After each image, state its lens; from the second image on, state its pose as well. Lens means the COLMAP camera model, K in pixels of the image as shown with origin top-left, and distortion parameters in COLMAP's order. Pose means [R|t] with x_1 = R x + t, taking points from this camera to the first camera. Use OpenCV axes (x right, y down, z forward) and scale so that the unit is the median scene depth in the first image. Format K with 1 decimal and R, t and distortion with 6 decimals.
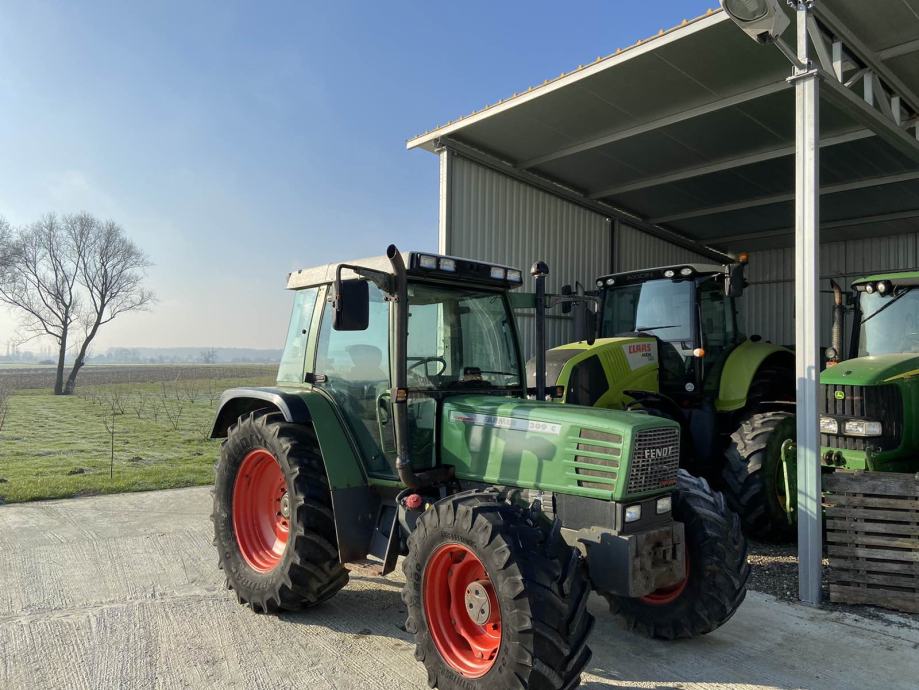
lens RADIAL K [[660.8, 0, 459.5], [0, 660.8, 345.0], [0, 0, 1]] dist [0.039168, -0.002527]
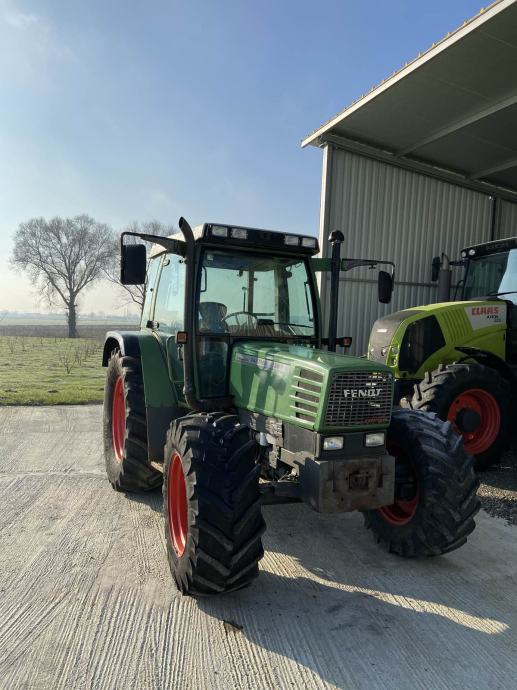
lens RADIAL K [[494.8, 0, 245.7], [0, 494.8, 357.5], [0, 0, 1]] dist [0.060176, 0.001056]
pose [[0.953334, 0.043715, -0.298737, 0.300091], [-0.016060, 0.995404, 0.094410, 0.021265], [0.301491, -0.085207, 0.949654, 0.121163]]
